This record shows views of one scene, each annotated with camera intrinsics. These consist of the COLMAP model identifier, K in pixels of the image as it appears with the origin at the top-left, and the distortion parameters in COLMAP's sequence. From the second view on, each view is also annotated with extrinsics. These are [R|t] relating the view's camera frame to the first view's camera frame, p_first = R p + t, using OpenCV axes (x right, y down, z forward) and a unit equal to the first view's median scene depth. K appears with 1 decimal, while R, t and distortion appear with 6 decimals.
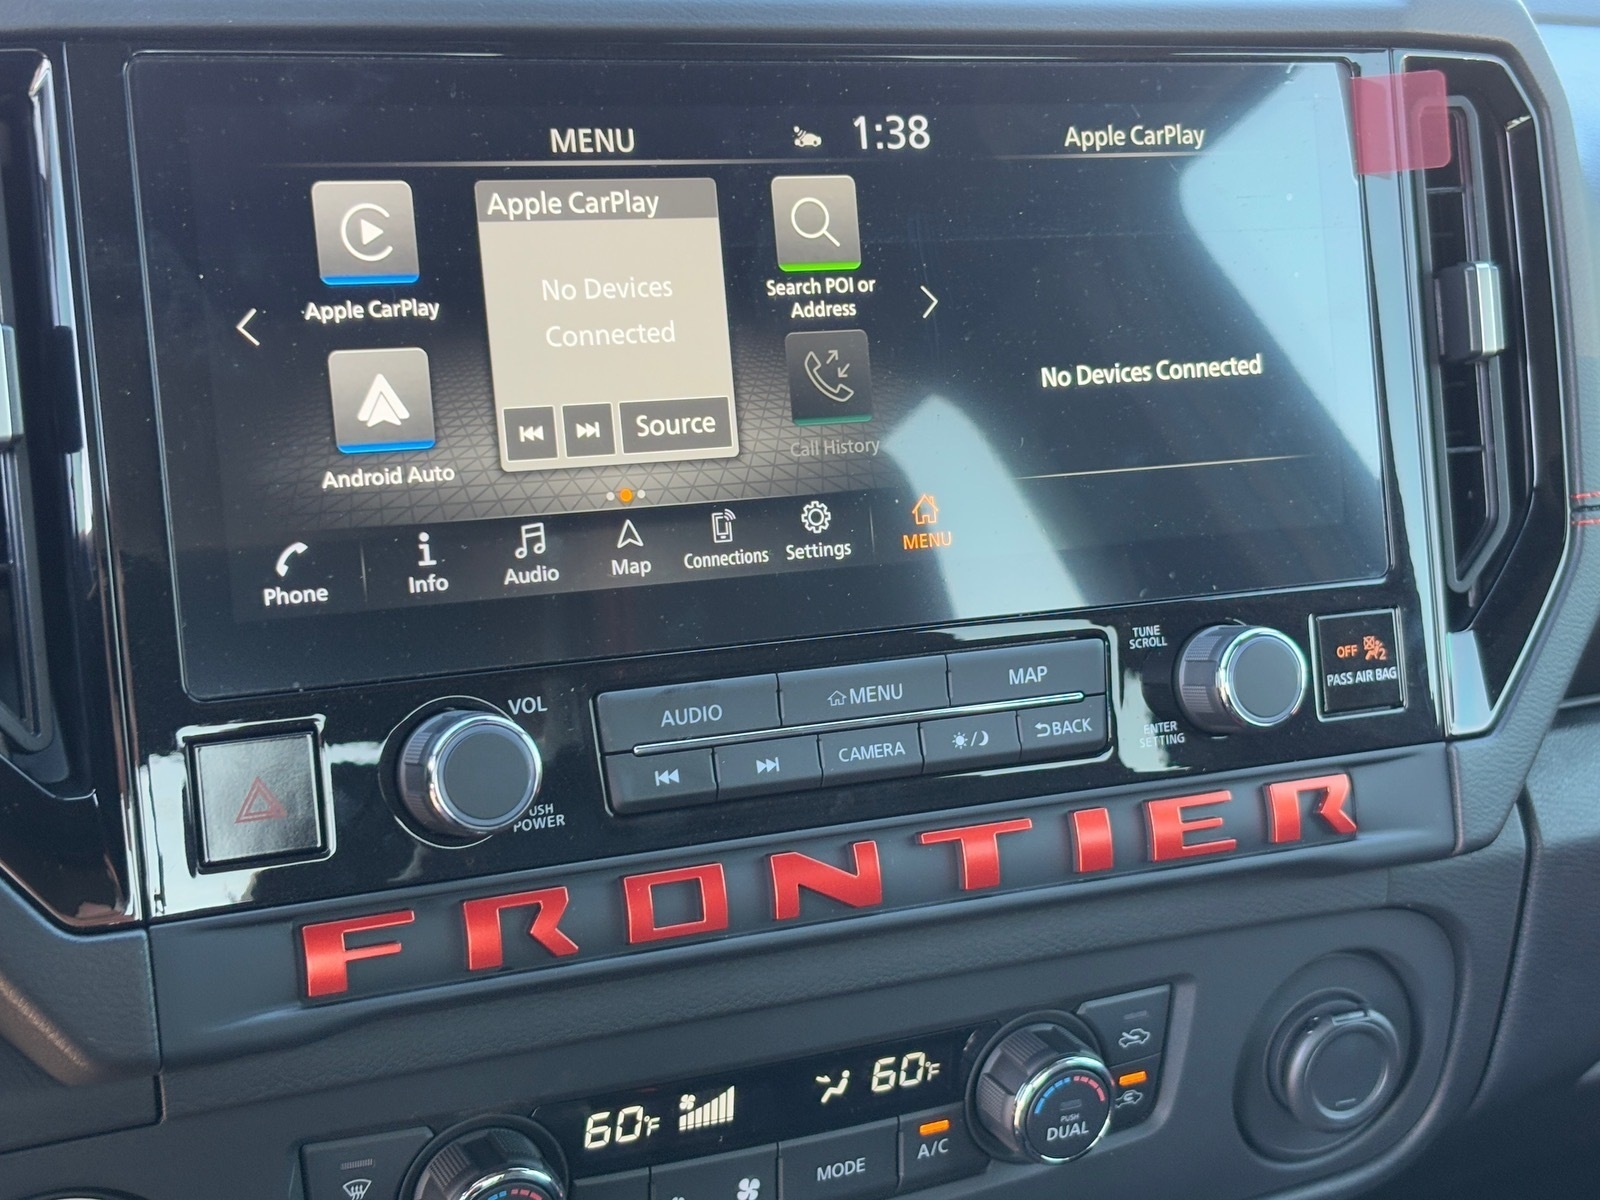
lens RADIAL K [[2564.8, 0, 829.5], [0, 2564.8, 596.9], [0, 0, 1]] dist [0.291883, -1.363566]
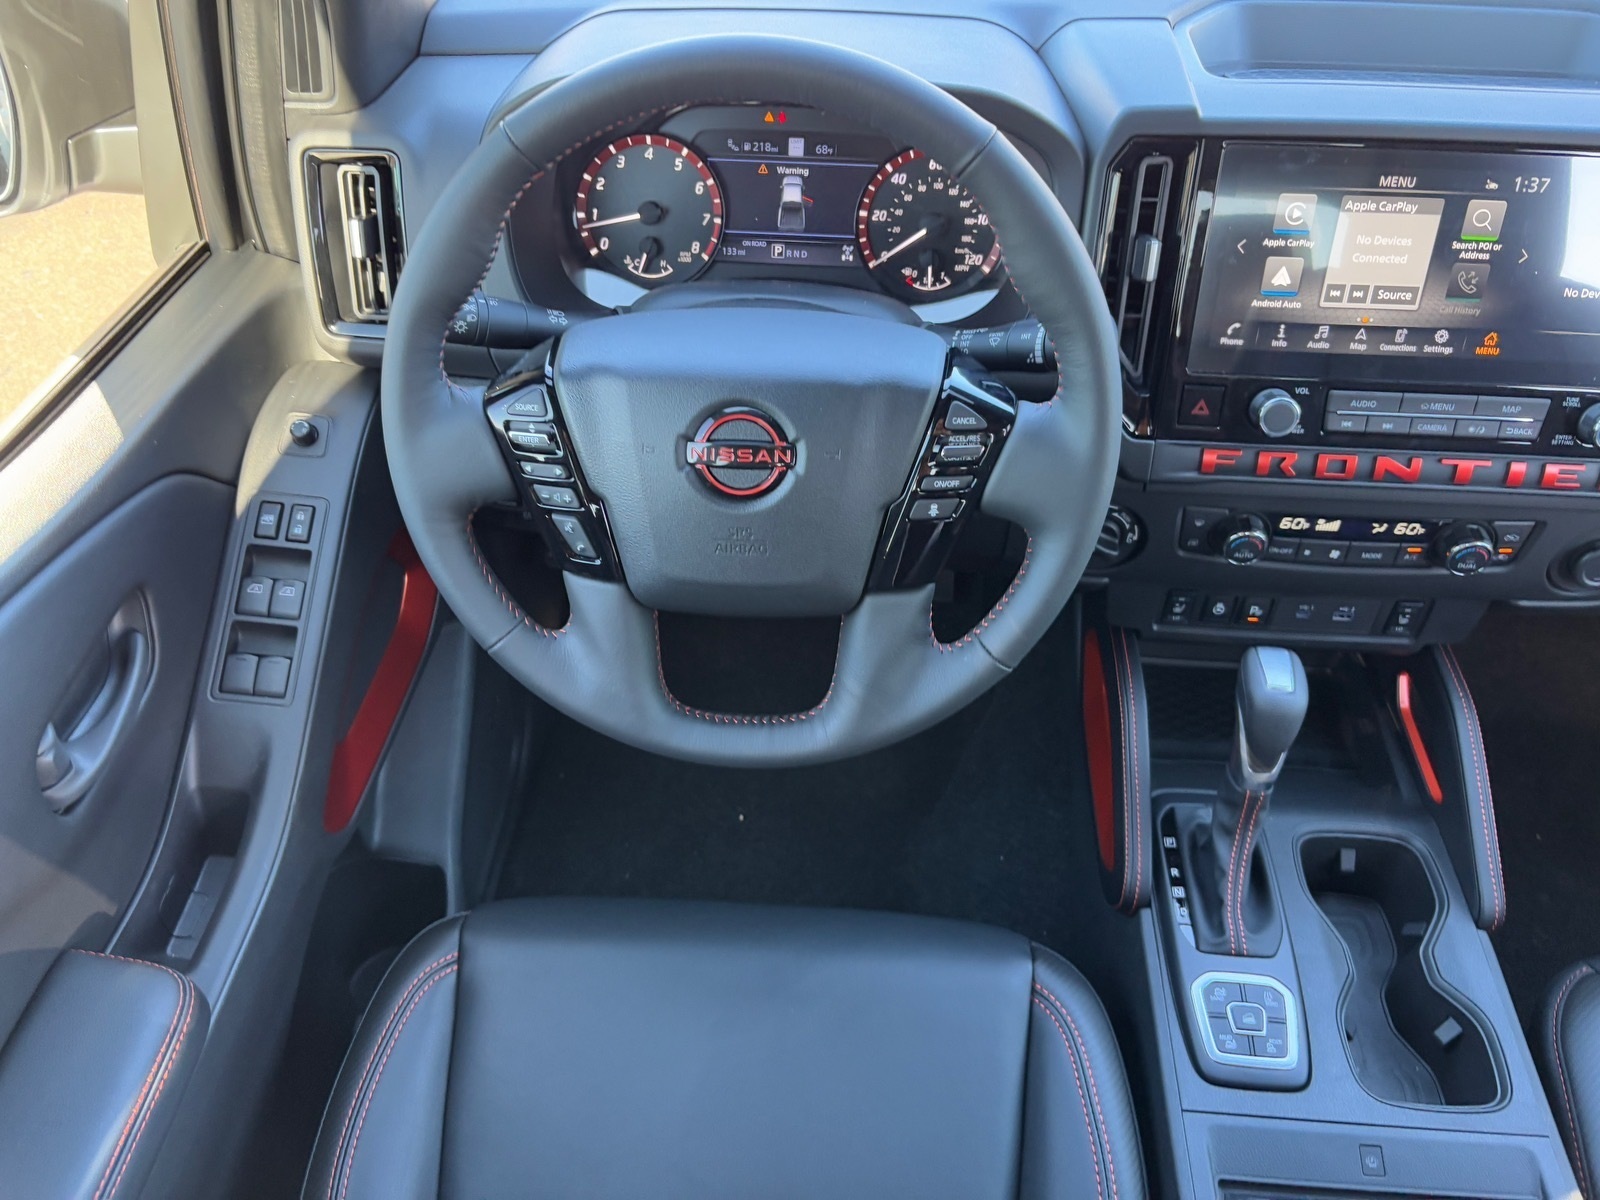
lens RADIAL K [[1232.0, 0, 785.6], [0, 1232.0, 613.5], [0, 0, 1]] dist [0.037173, -0.049127]
pose [[0.861427, 0.317632, -0.396300, 0.009049], [-0.108791, 0.877589, 0.466907, -0.286775], [0.496093, -0.359092, 0.790535, -0.399942]]
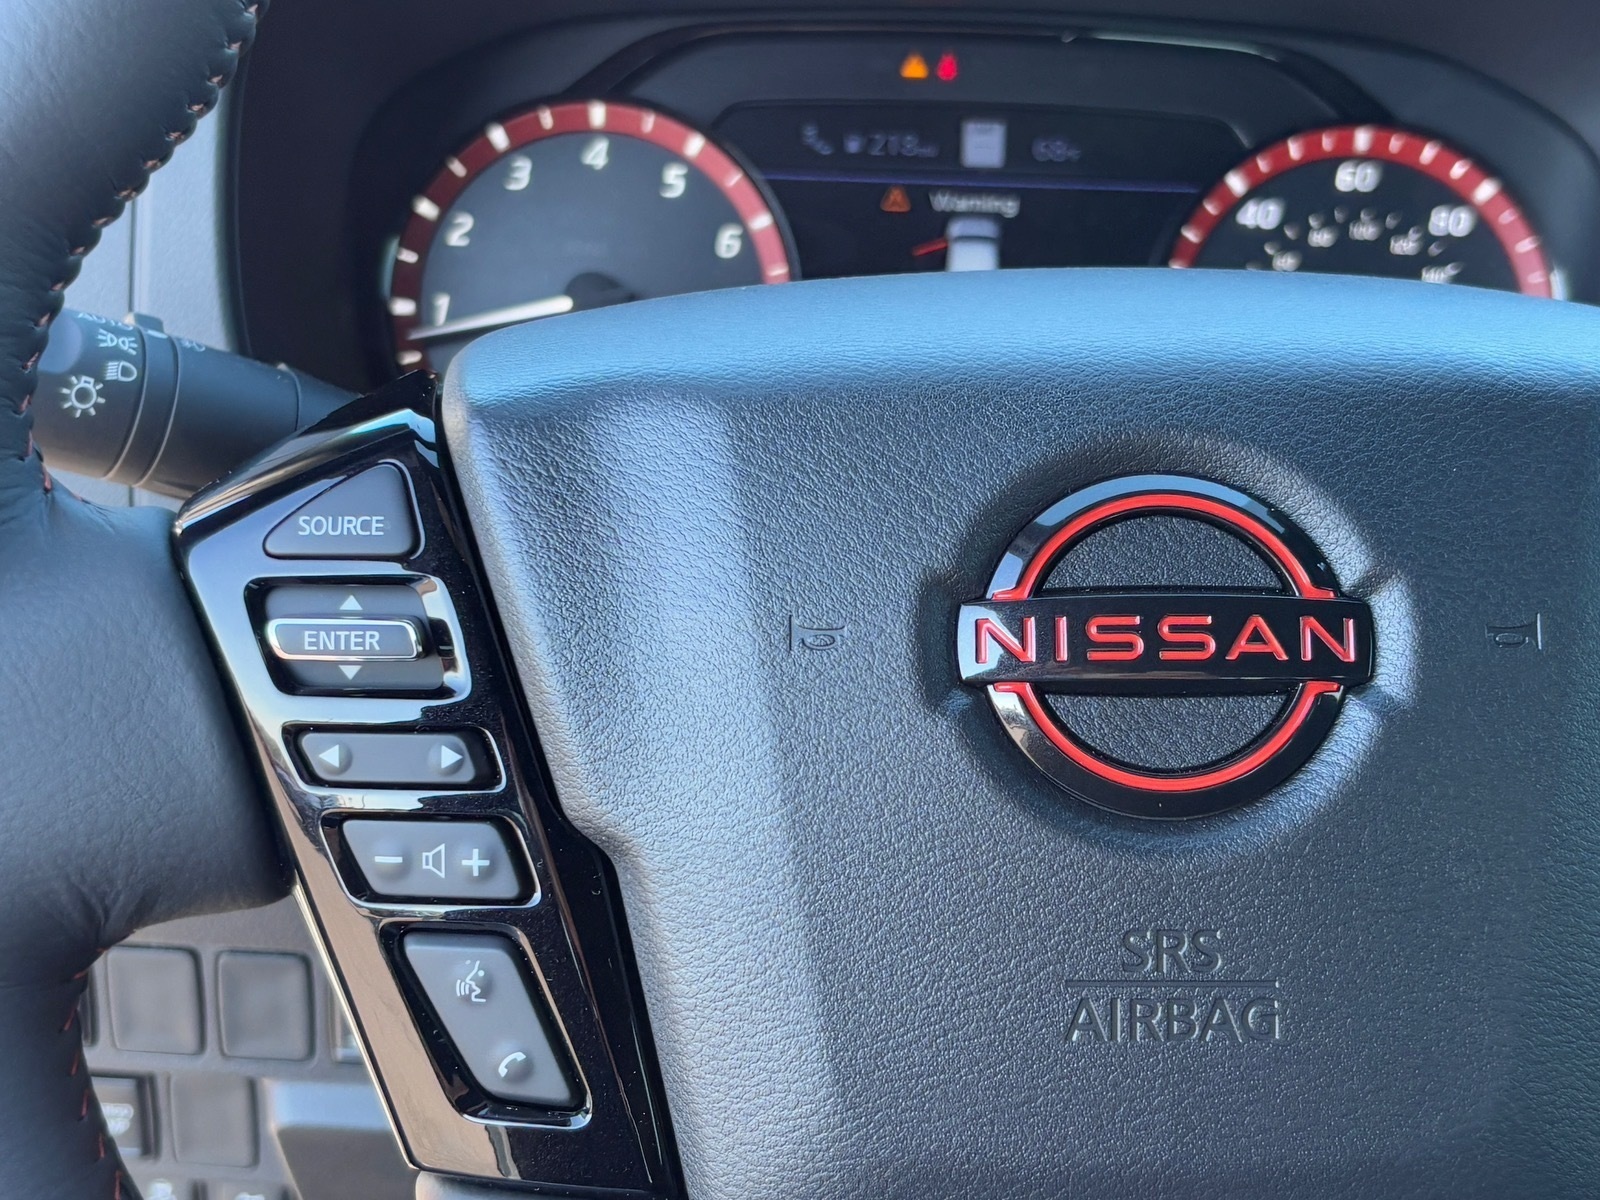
lens RADIAL K [[2397.6, 0, 796.8], [0, 2397.6, 627.9], [0, 0, 1]] dist [0.267427, -1.214763]
pose [[0.902494, 0.134459, -0.409176, -0.317196], [-0.113105, 0.990666, 0.076073, 0.036509], [0.415586, -0.022376, 0.909279, -0.089592]]
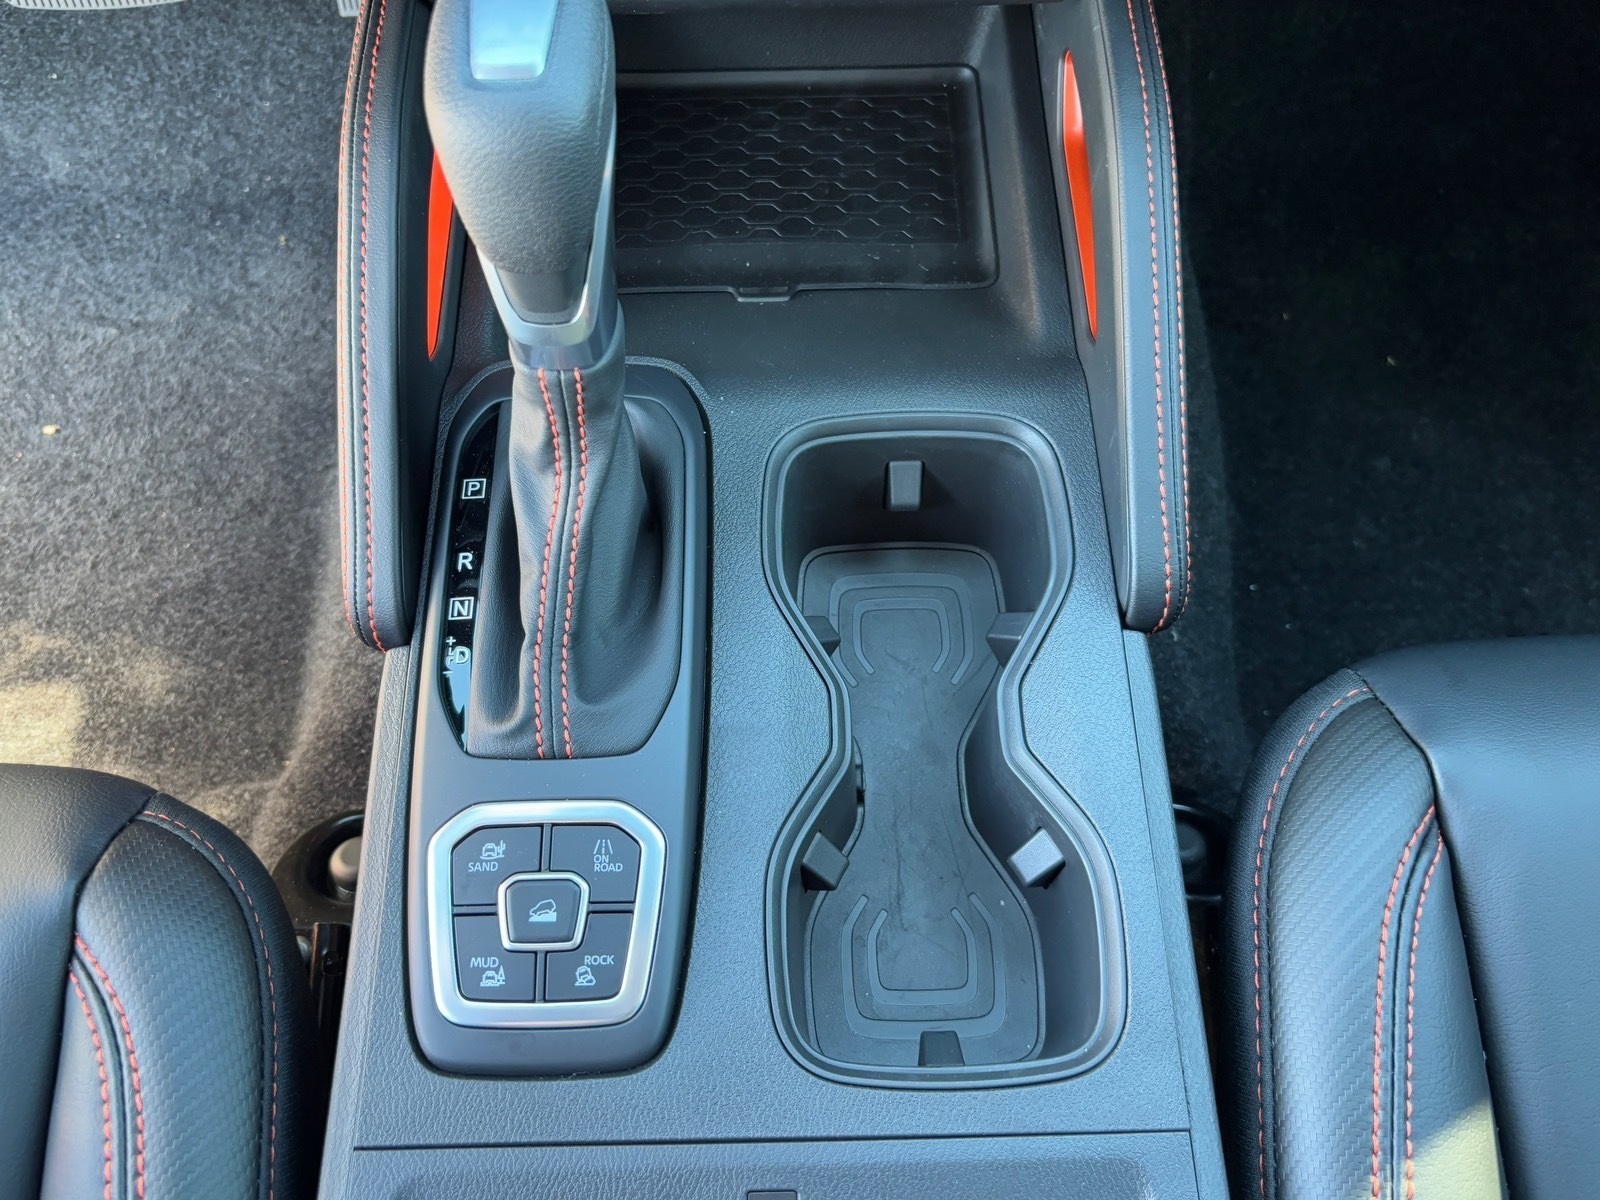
lens RADIAL K [[1307.2, 0, 794.2], [0, 1307.2, 614.3], [0, 0, 1]] dist [0.002707, 0.001739]
pose [[0.909012, 0.357097, -0.214892, 0.221825], [-0.086045, 0.665306, 0.741595, 0.099961], [0.407790, -0.655629, 0.635498, 0.457001]]
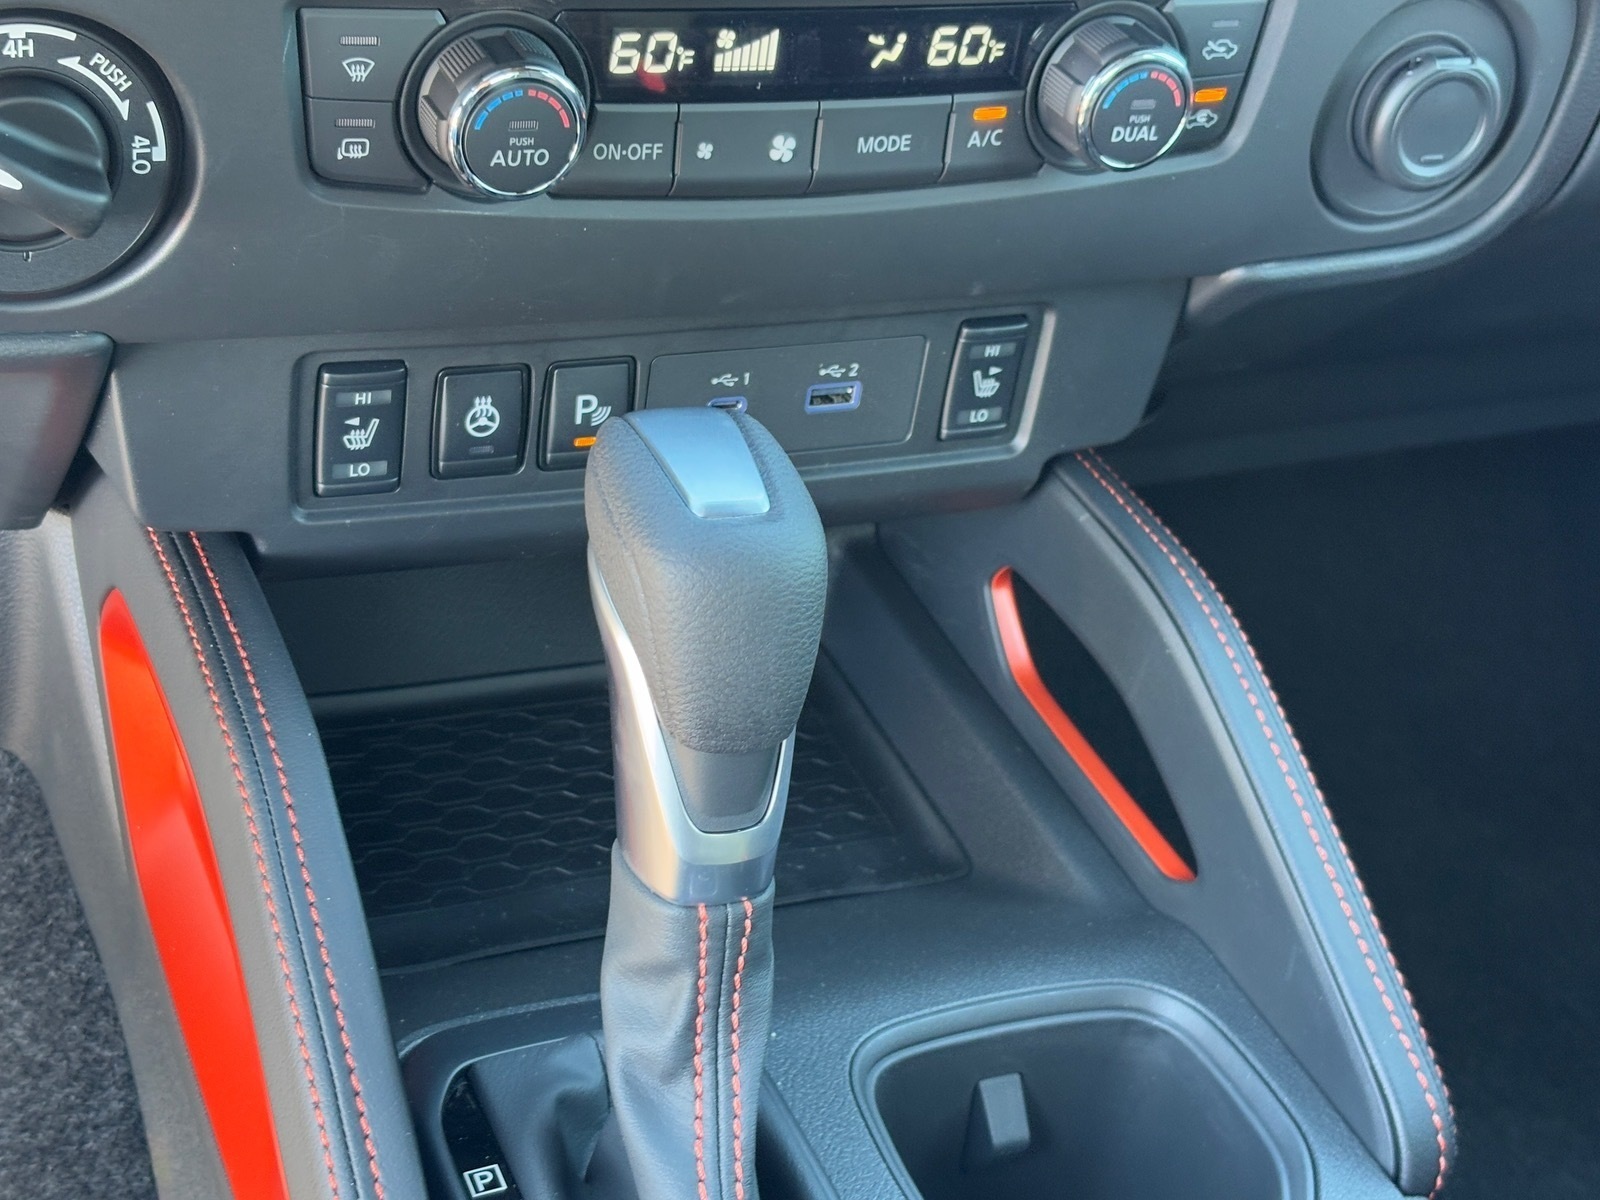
lens RADIAL K [[2570.4, 0, 792.1], [0, 2570.4, 621.9], [0, 0, 1]] dist [0.274498, -1.217431]
pose [[0.993793, 0.110560, 0.012340, -0.020971], [-0.109498, 0.952556, 0.283985, 0.129803], [0.019643, -0.283573, 0.958749, 0.079867]]
